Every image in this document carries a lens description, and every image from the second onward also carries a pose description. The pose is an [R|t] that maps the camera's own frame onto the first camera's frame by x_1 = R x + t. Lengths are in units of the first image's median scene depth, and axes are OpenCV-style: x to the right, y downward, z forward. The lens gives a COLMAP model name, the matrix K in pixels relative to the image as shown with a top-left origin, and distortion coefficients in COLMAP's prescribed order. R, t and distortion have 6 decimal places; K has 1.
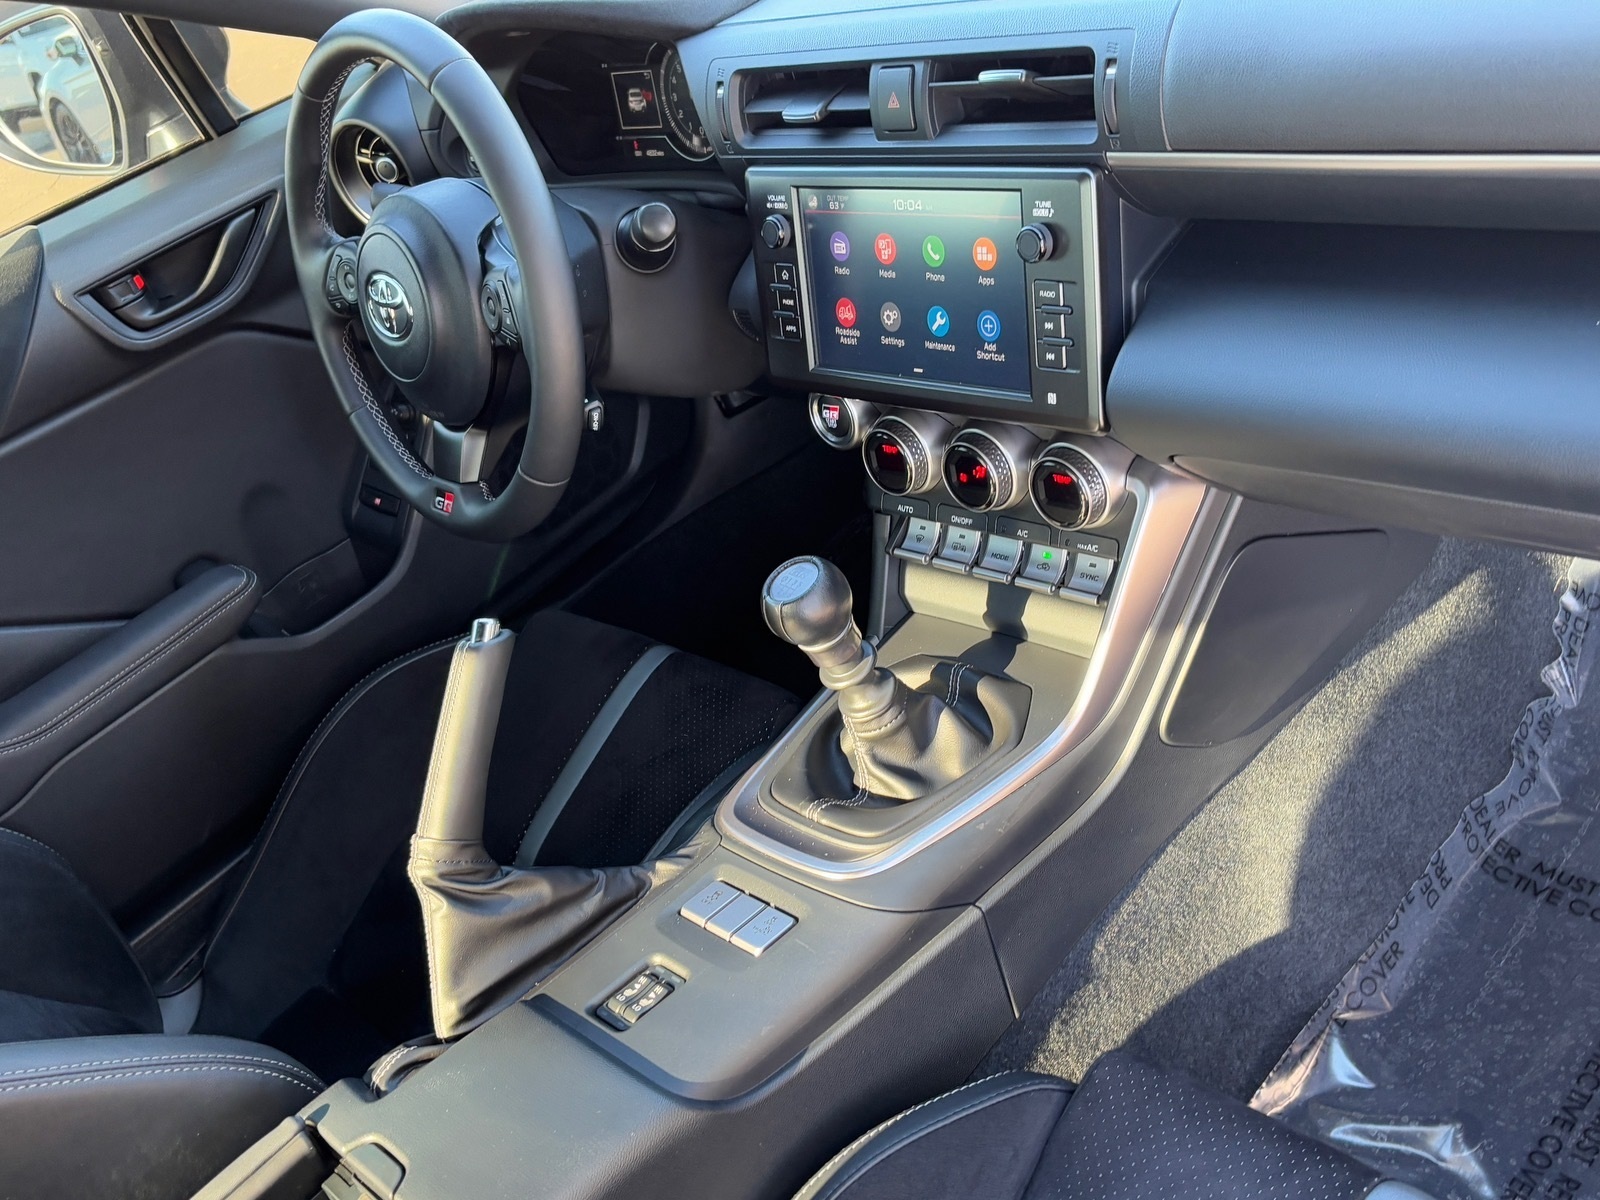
lens RADIAL K [[1643.7, 0, 805.5], [0, 1643.7, 628.1], [0, 0, 1]] dist [0.056345, 0.000000]
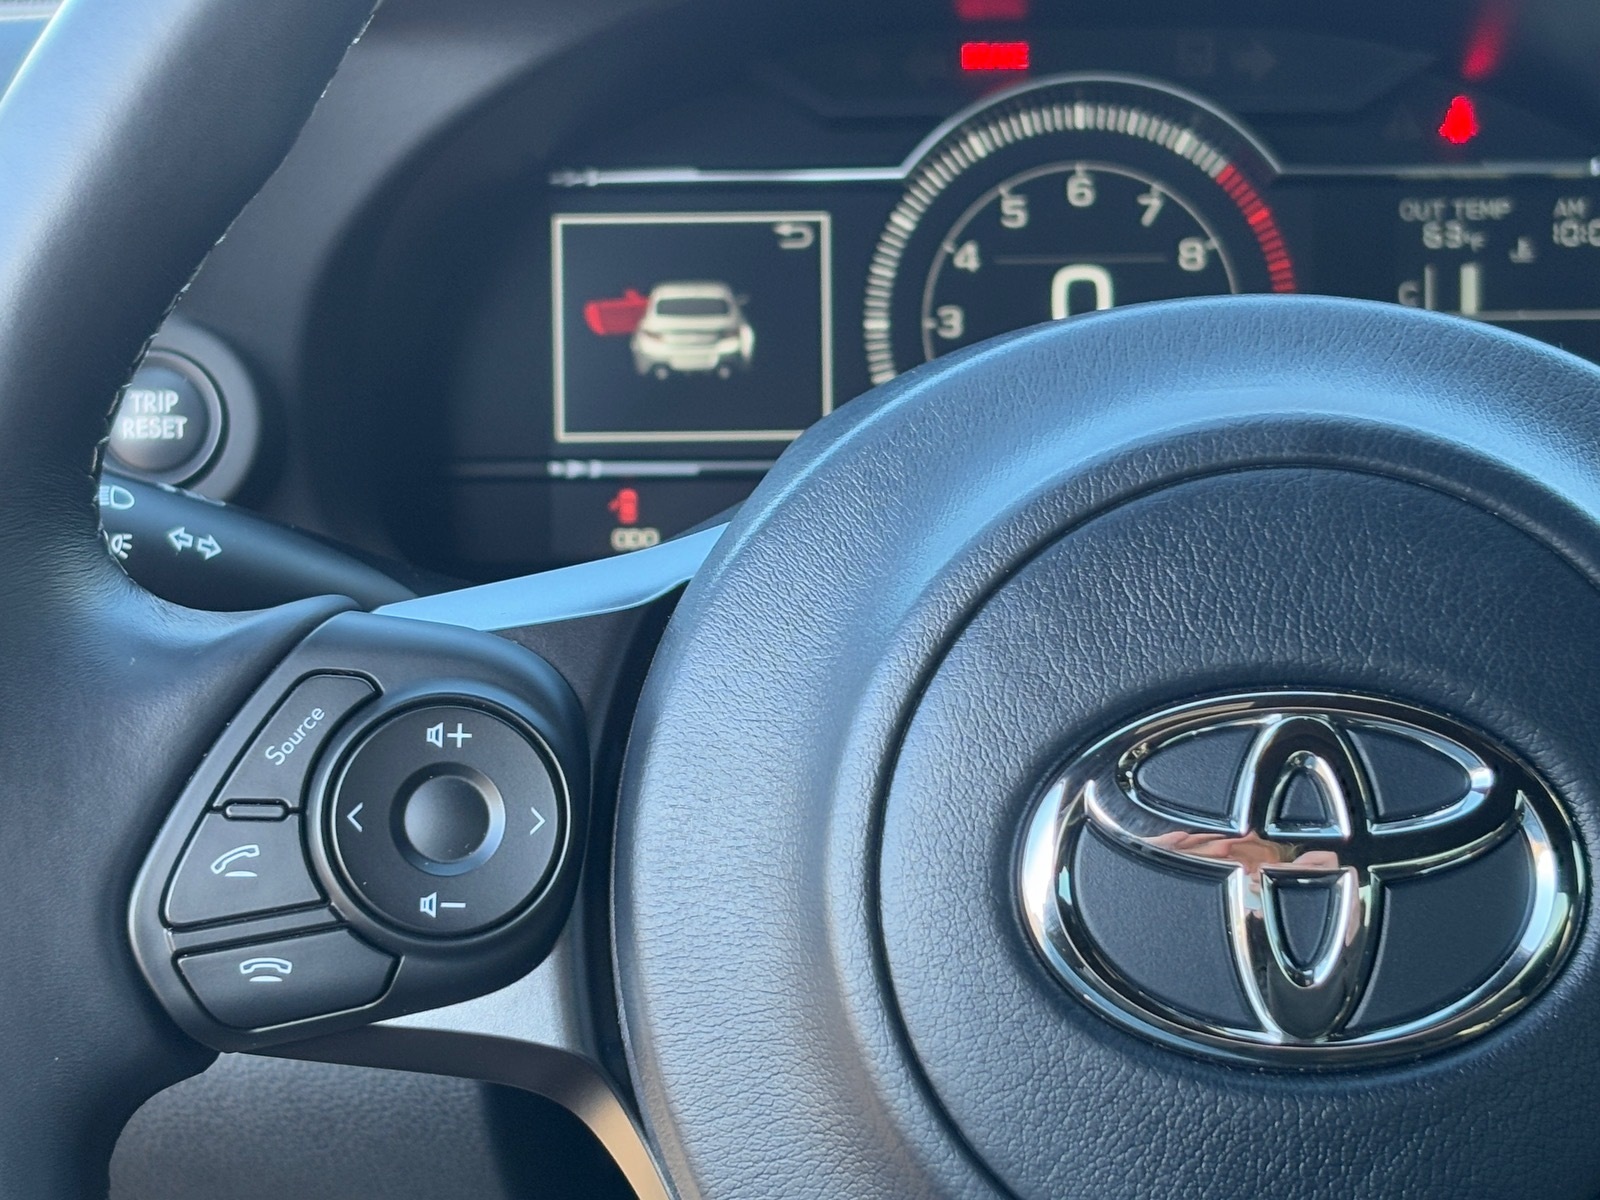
lens RADIAL K [[3582.0, 0, 739.1], [0, 3582.0, 583.2], [0, 0, 1]] dist [0.153006, 0.000000]
pose [[0.658816, 0.151823, 0.736825, -0.658345], [0.210161, 0.903290, -0.374033, -0.110622], [-0.722353, 0.401270, 0.563194, 0.953286]]
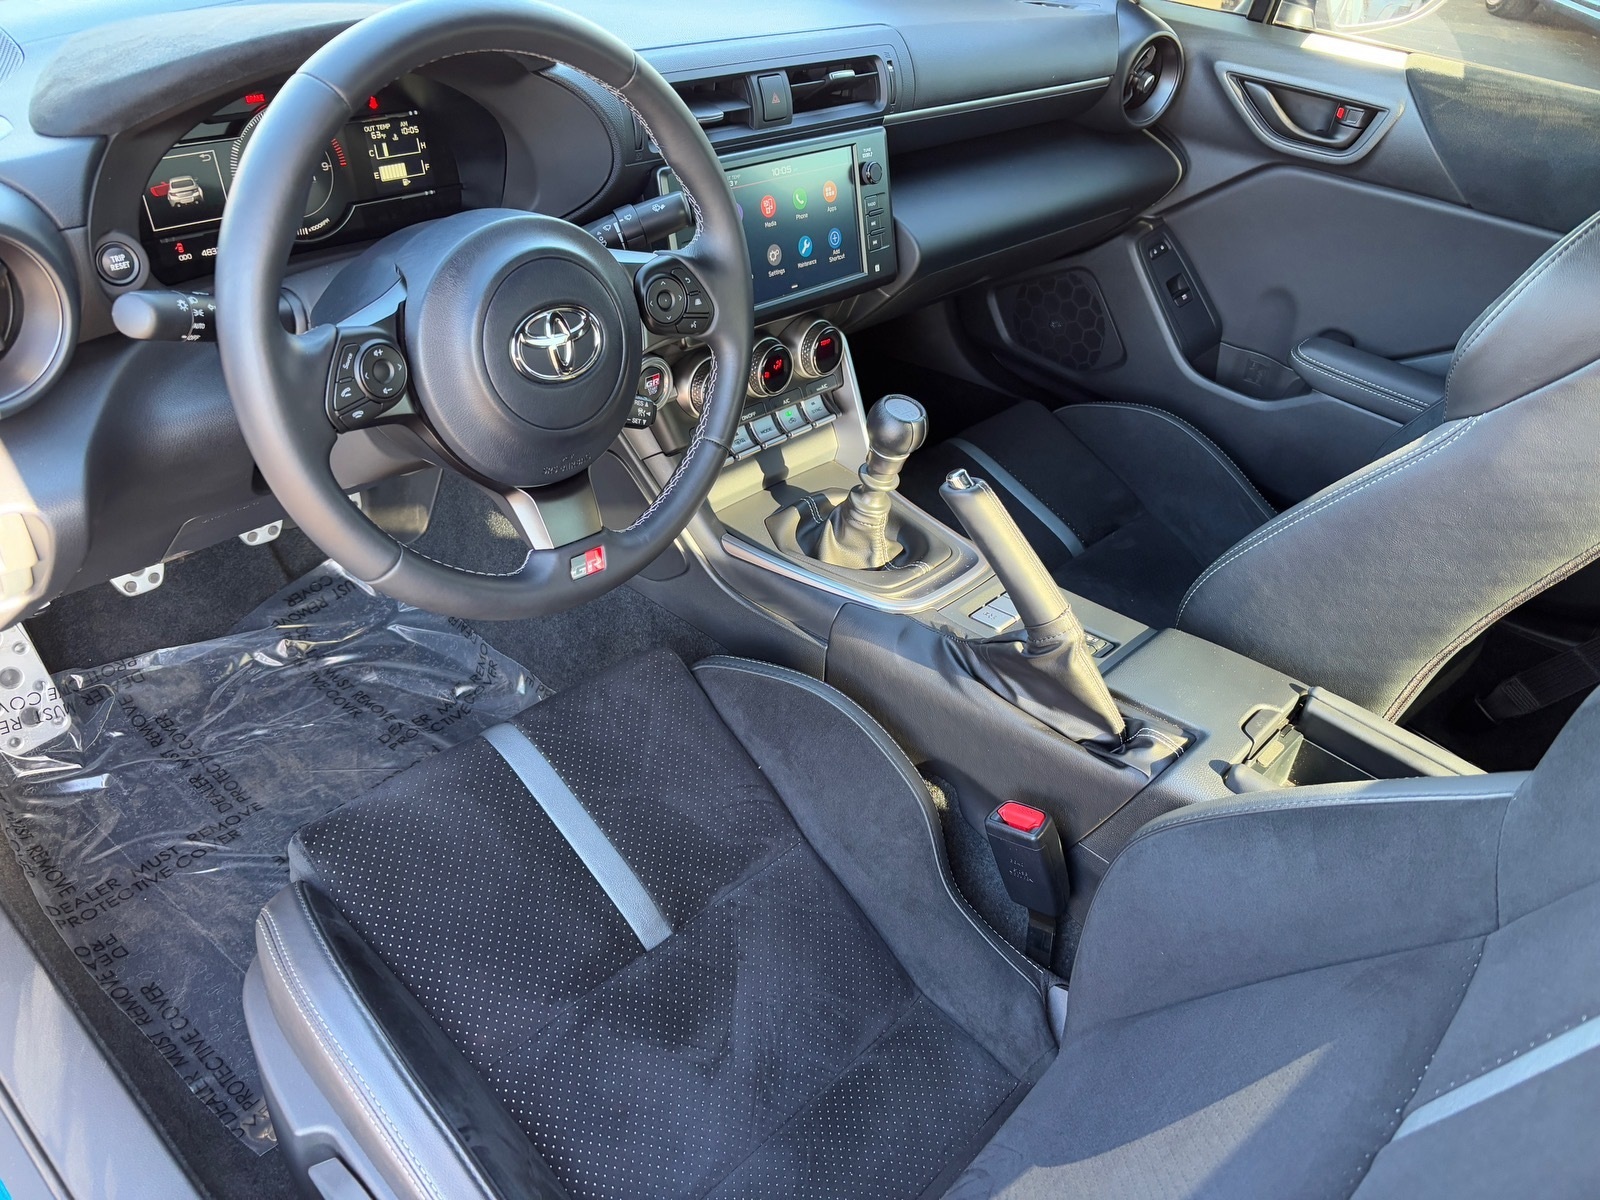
lens RADIAL K [[1237.0, 0, 787.7], [0, 1237.0, 598.8], [0, 0, 1]] dist [0.030399, -0.034673]
pose [[-0.076744, -0.288412, 0.954426, -1.062926], [0.477107, 0.829916, 0.289151, -0.248047], [-0.875488, 0.477554, 0.073912, 1.056893]]
